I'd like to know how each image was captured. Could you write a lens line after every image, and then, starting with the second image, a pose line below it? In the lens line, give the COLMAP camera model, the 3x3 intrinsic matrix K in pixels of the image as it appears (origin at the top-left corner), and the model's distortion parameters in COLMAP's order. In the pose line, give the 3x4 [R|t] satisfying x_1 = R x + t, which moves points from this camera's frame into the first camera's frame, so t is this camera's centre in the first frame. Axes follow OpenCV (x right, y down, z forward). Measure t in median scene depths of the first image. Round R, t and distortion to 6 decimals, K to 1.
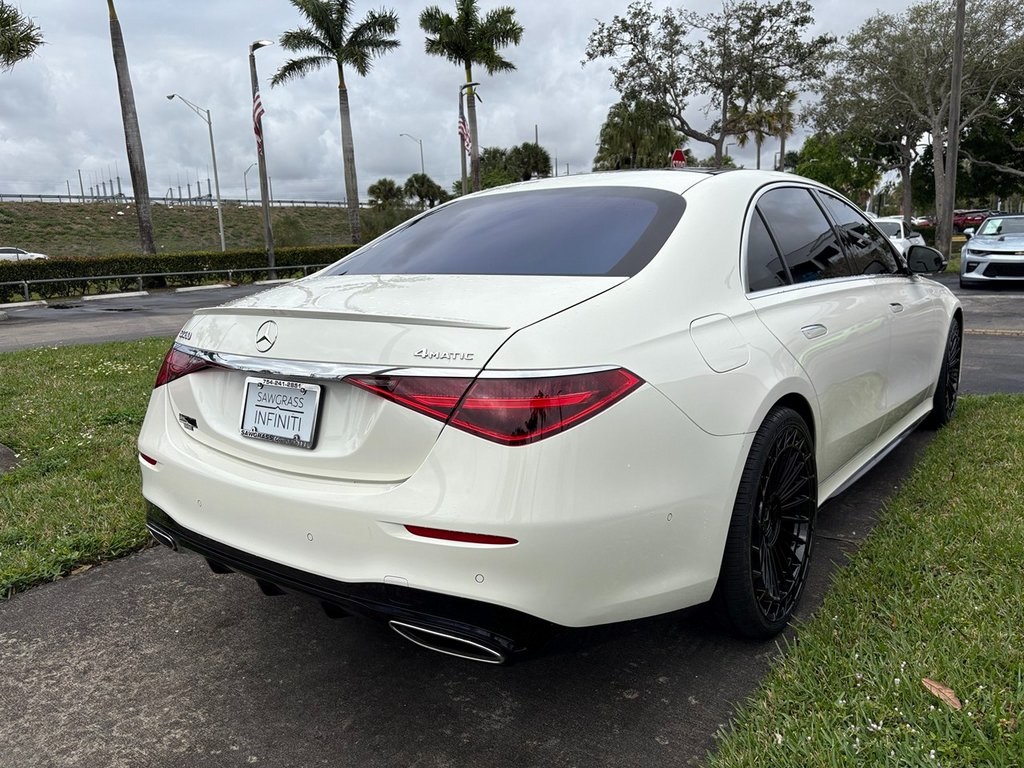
lens RADIAL K [[781.7, 0, 515.0], [0, 781.7, 379.5], [0, 0, 1]] dist [0.053898, -0.058830]
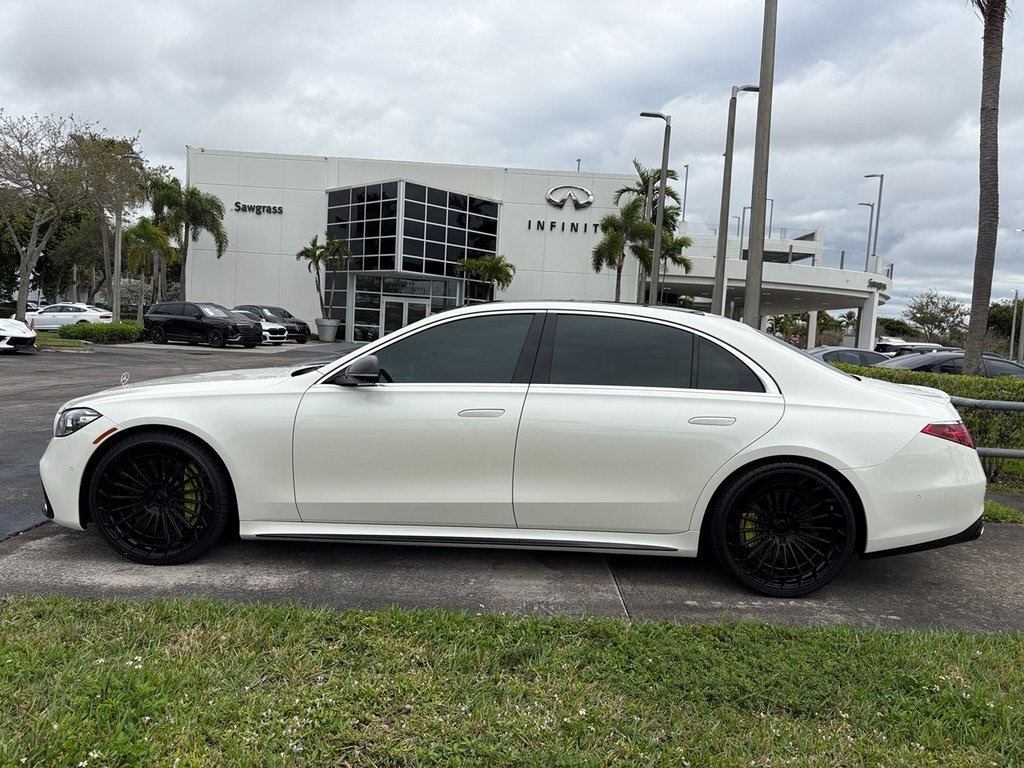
lens RADIAL K [[781.7, 0, 515.0], [0, 781.7, 384.8], [0, 0, 1]] dist [0.053898, -0.058830]
pose [[-0.591283, -0.055628, 0.804543, -0.144899], [0.107653, 0.983246, 0.147101, -0.055842], [-0.799247, 0.173590, -0.575388, 0.322643]]
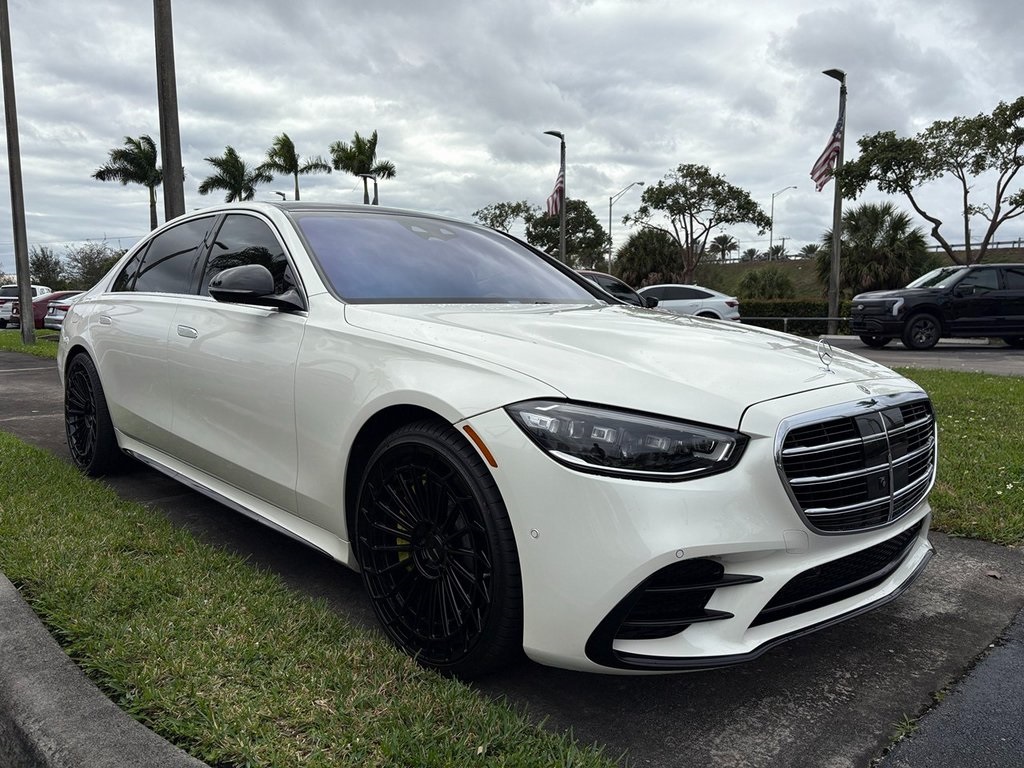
lens RADIAL K [[781.7, 0, 520.7], [0, 781.7, 390.7], [0, 0, 1]] dist [0.053898, -0.058830]
pose [[-0.147546, 0.145635, -0.978274, 0.224852], [-0.167821, 0.971071, 0.169874, -0.041741], [0.974713, 0.189240, -0.118837, 0.253526]]
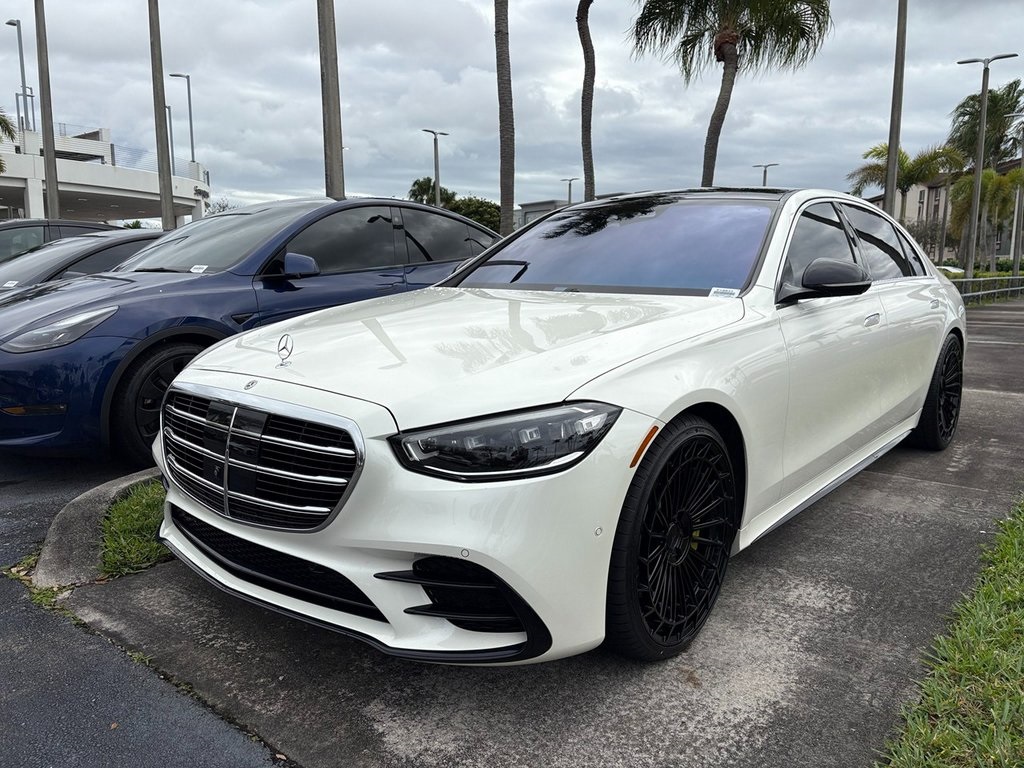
lens RADIAL K [[781.7, 0, 519.7], [0, 781.7, 386.5], [0, 0, 1]] dist [0.053898, -0.058830]
pose [[-0.999029, 0.021279, 0.038580, 0.078414], [0.032627, 0.945750, 0.323253, -0.063833], [-0.029608, 0.324197, -0.945526, 0.381325]]
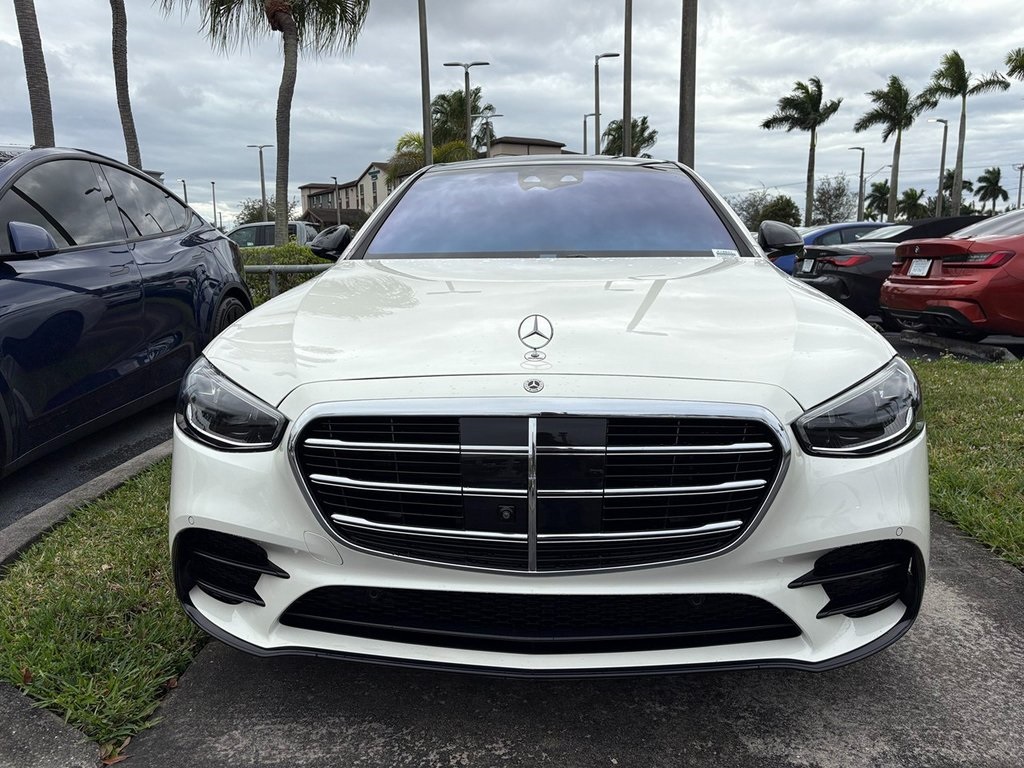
lens RADIAL K [[781.7, 0, 517.0], [0, 781.7, 388.9], [0, 0, 1]] dist [0.053898, -0.058830]
pose [[-0.822401, 0.143106, -0.550615, 0.159633], [-0.060604, 0.940301, 0.334906, -0.056327], [0.565670, 0.308797, -0.764632, 0.340733]]
